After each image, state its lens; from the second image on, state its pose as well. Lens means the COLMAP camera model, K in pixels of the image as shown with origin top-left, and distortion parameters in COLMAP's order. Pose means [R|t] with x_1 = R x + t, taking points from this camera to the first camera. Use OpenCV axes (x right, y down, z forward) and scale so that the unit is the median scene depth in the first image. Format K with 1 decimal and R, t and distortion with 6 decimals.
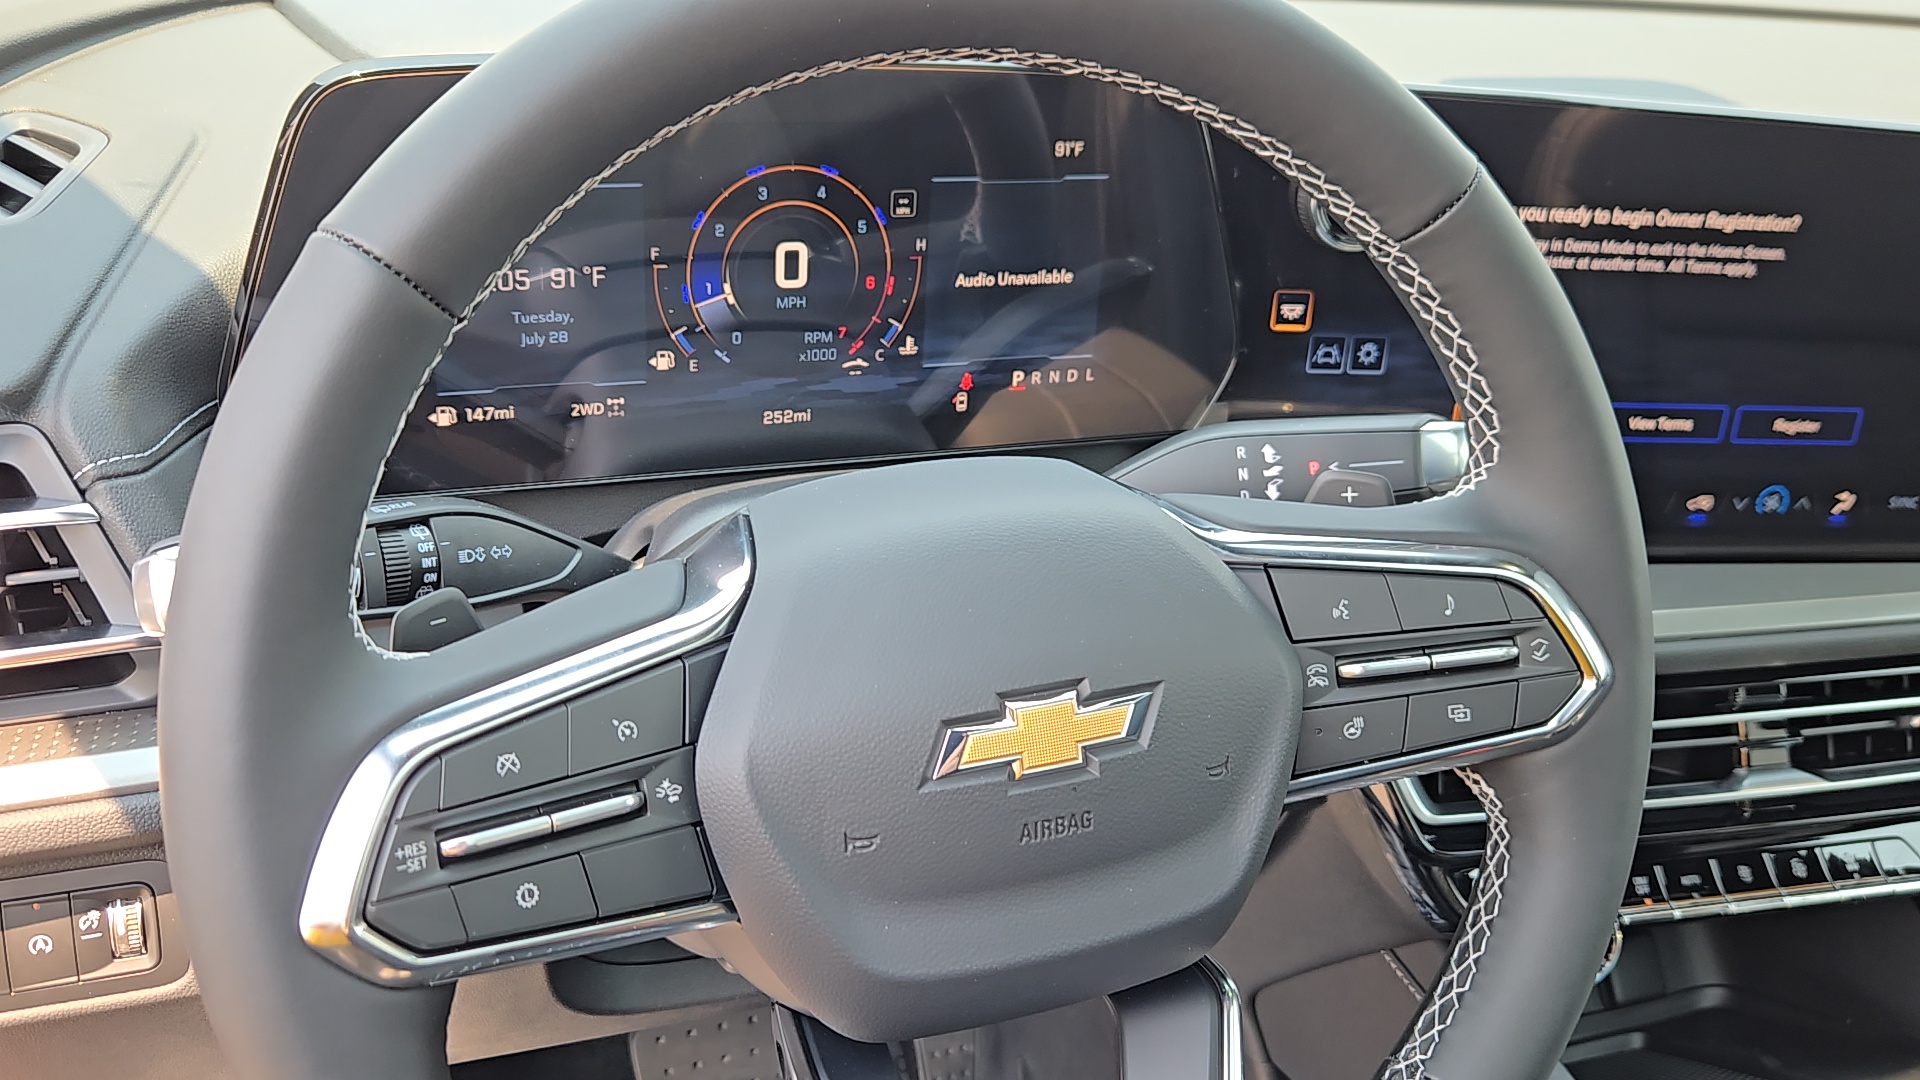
lens RADIAL K [[1624.5, 0, 957.1], [0, 1624.5, 543.2], [0, 0, 1]] dist [-0.001863, -0.018255]
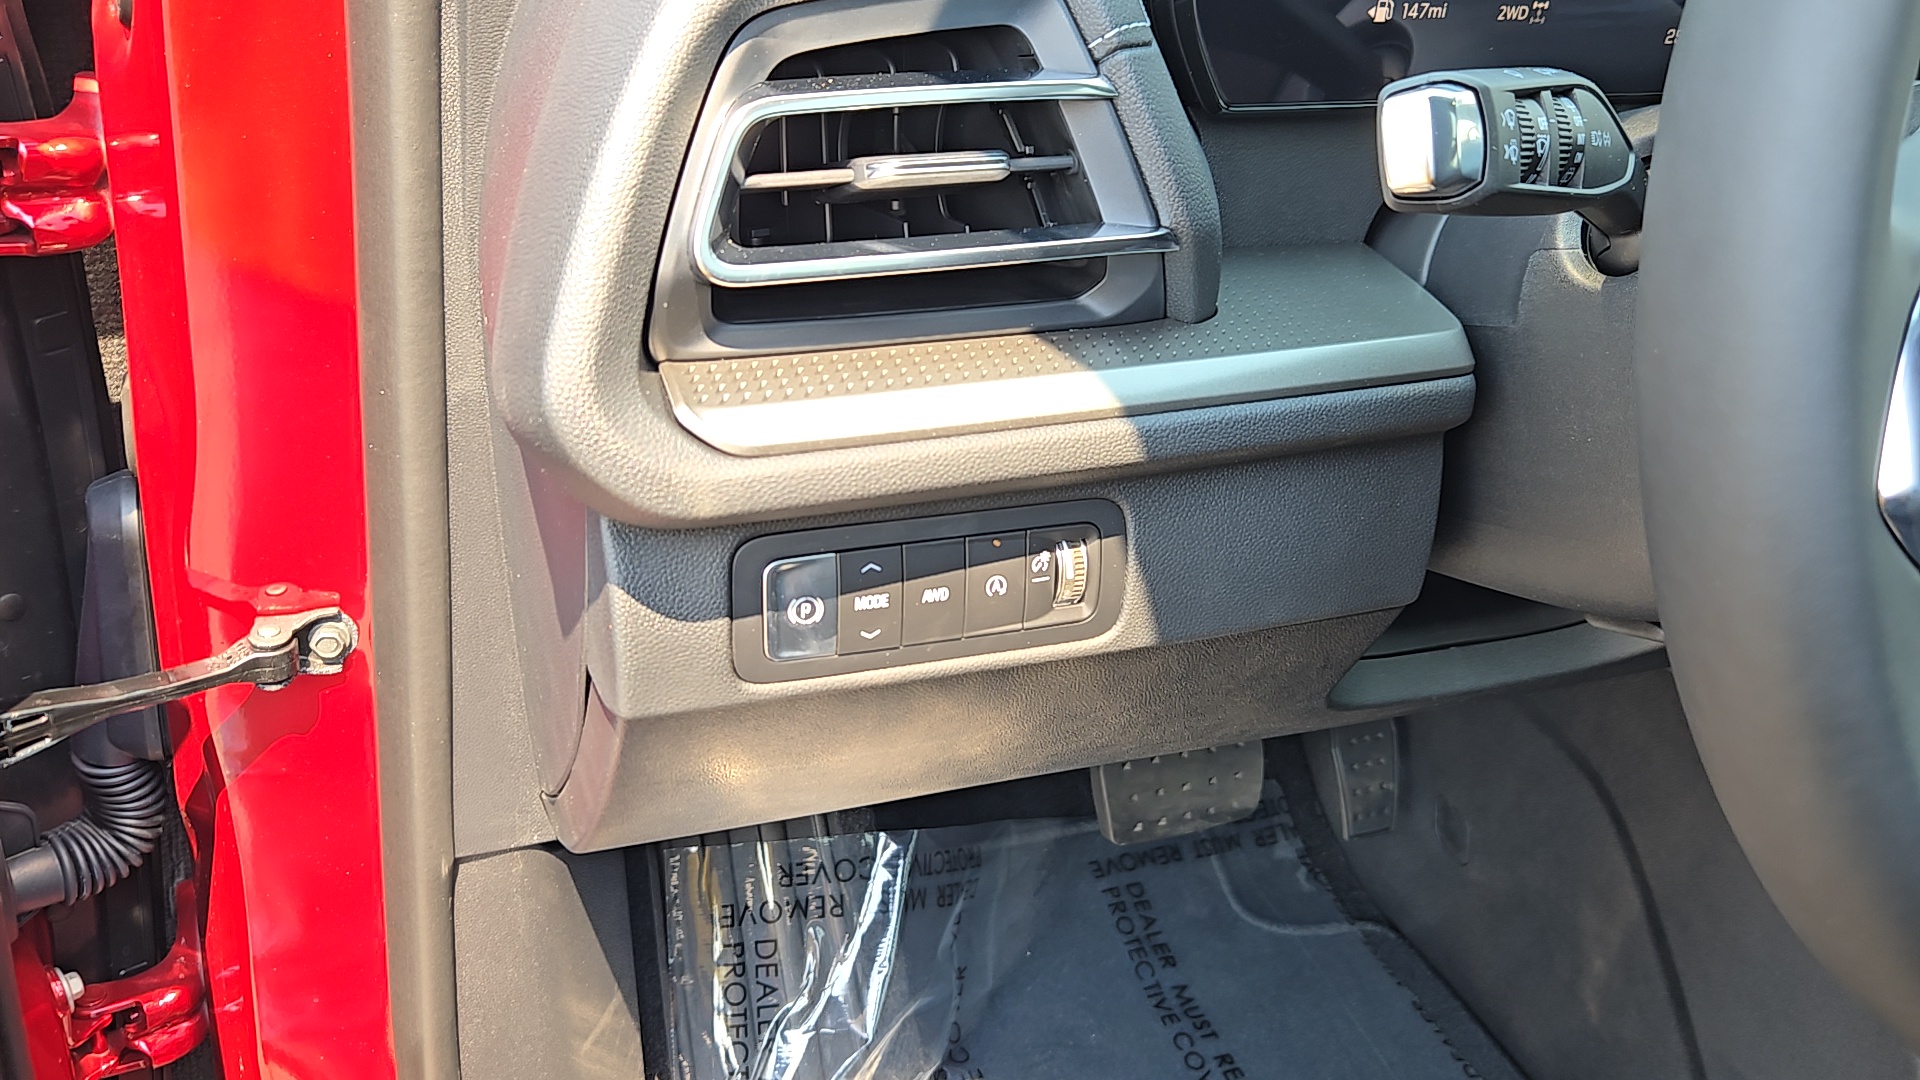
lens RADIAL K [[1613.9, 0, 952.7], [0, 1613.9, 538.9], [0, 0, 1]] dist [0.001856, 0.002070]
pose [[0.999725, 0.023448, -0.000284, -0.533640], [-0.023240, 0.992316, 0.121528, 0.102465], [0.003131, -0.121488, 0.992588, 0.101705]]
